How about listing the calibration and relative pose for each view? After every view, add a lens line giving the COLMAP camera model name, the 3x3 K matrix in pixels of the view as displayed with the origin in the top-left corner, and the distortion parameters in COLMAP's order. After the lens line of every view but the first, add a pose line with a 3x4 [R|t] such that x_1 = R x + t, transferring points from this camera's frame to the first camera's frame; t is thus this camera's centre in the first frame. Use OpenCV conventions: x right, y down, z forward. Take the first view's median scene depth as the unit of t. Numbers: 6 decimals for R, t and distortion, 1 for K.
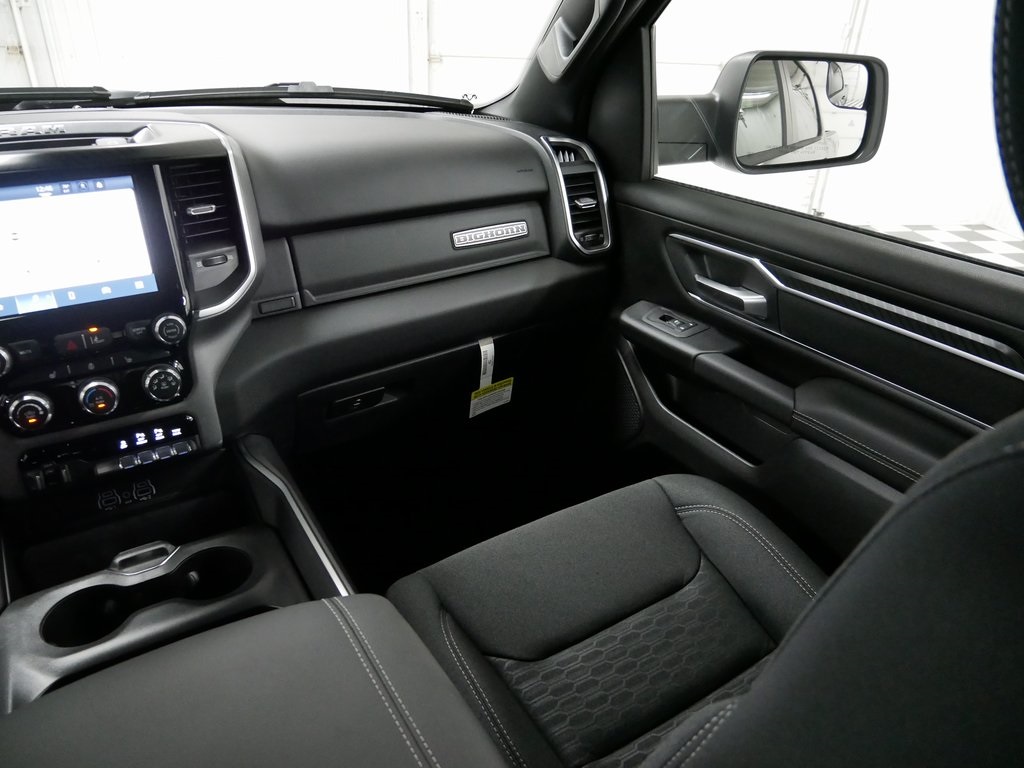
lens RADIAL K [[731.0, 0, 516.3], [0, 731.0, 386.0], [0, 0, 1]] dist [-0.048342, 0.012747]
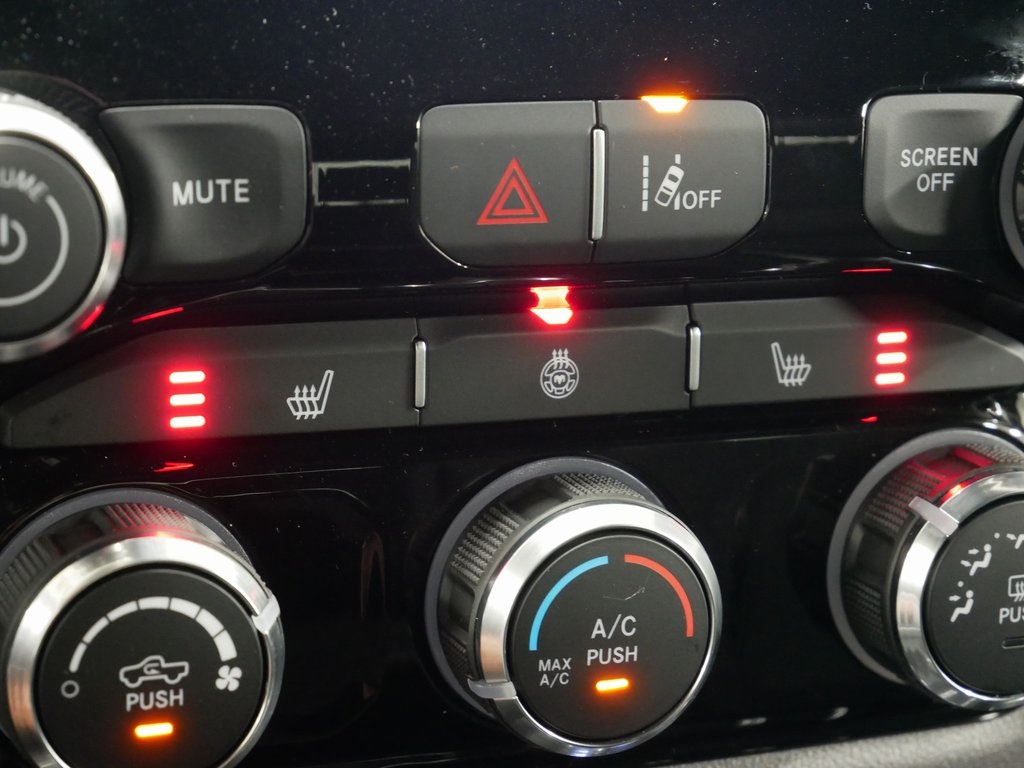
lens RADIAL K [[2604.6, 0, 511.3], [0, 2604.6, 382.7], [0, 0, 1]] dist [-0.024482, 0.000000]
pose [[0.976196, 0.154217, -0.152505, -0.496891], [-0.164938, 0.984461, -0.060268, 0.004557], [0.140840, 0.083987, 0.986463, 0.493493]]
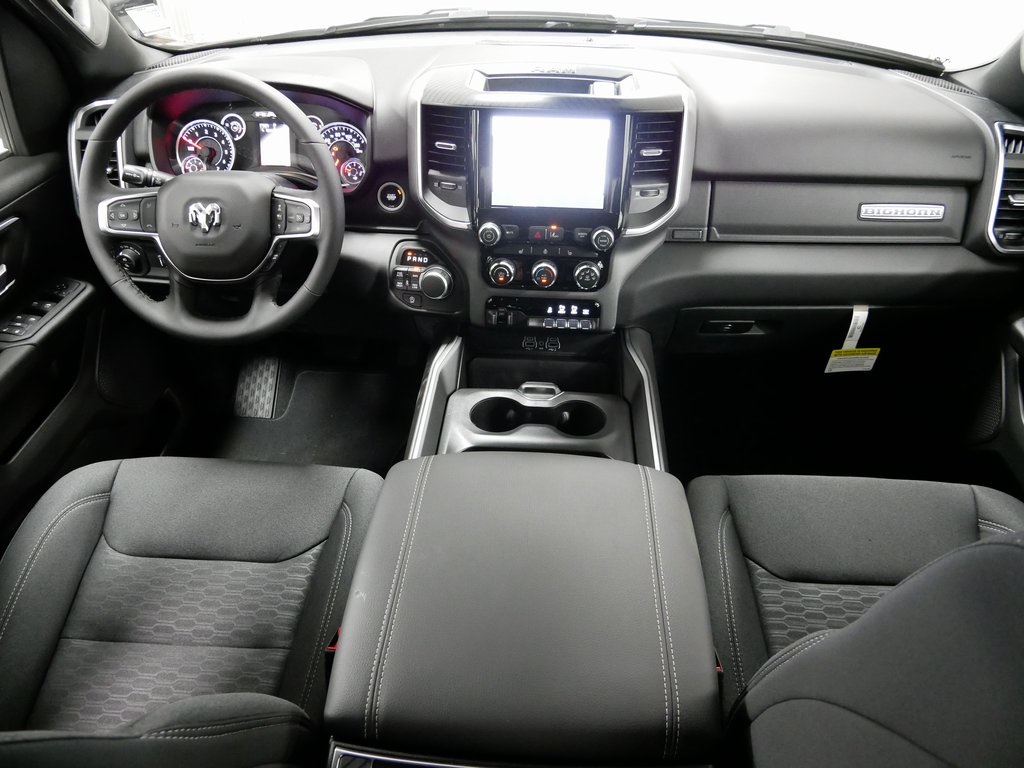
lens RADIAL K [[731.0, 0, 504.4], [0, 731.0, 385.6], [0, 0, 1]] dist [-0.048342, 0.012747]
pose [[0.807026, 0.342276, -0.481203, 0.117530], [-0.261408, 0.937764, 0.228616, -0.082021], [0.529504, -0.058709, 0.846274, -0.256487]]
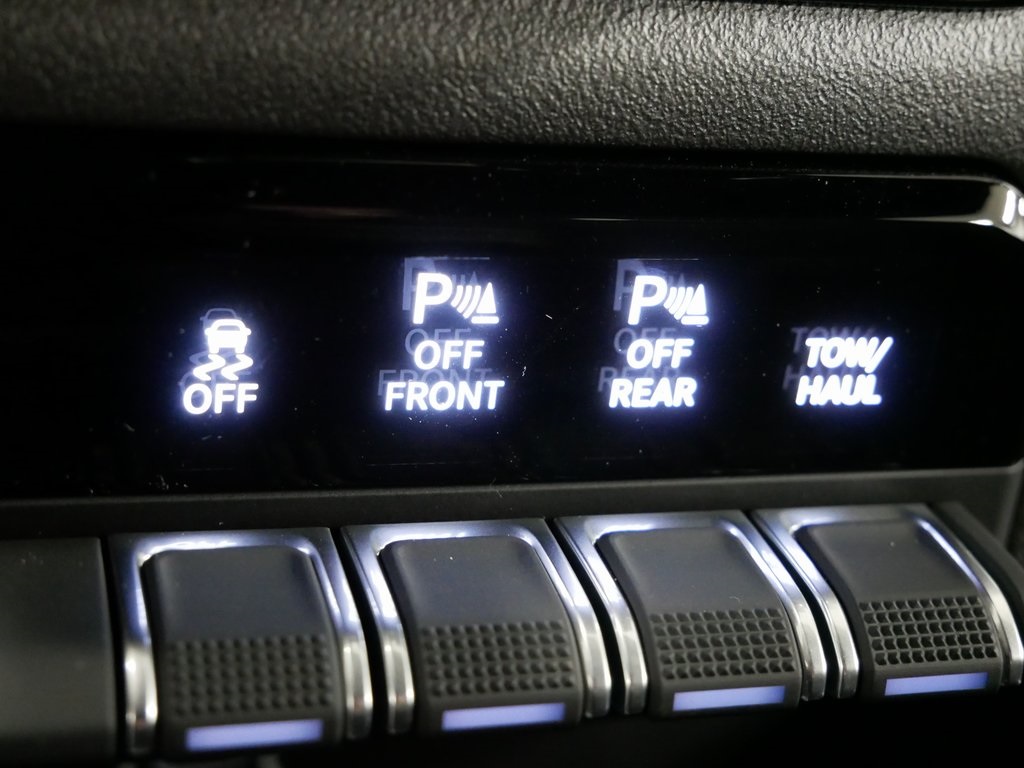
lens RADIAL K [[1564.7, 0, 512.2], [0, 1564.7, 388.4], [0, 0, 1]] dist [0.008371, 0.000000]
pose [[0.947714, 0.276861, -0.158699, -0.486452], [-0.263583, 0.959461, 0.099790, 0.059283], [0.179894, -0.052742, 0.982271, 0.840734]]
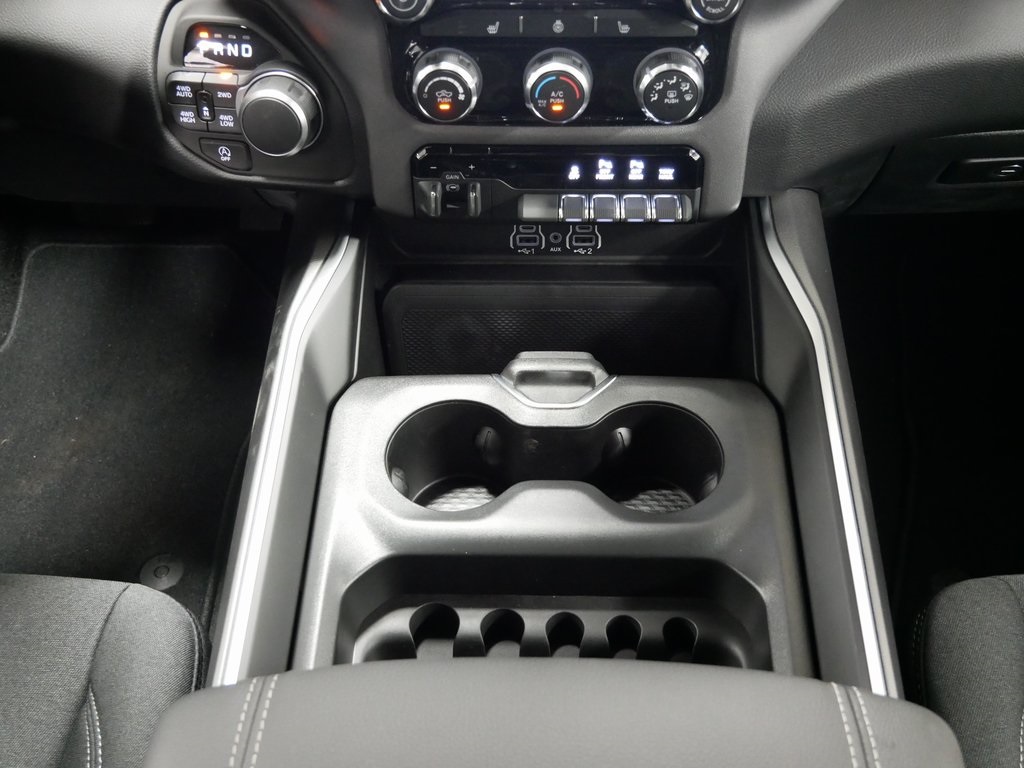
lens RADIAL K [[1233.2, 0, 515.7], [0, 1233.2, 384.2], [0, 0, 1]] dist [0.032642, 0.000000]
pose [[0.830163, 0.399801, -0.388571, -0.148487], [-0.224719, 0.877793, 0.423061, -0.164764], [0.510225, -0.263890, 0.818555, 0.158983]]
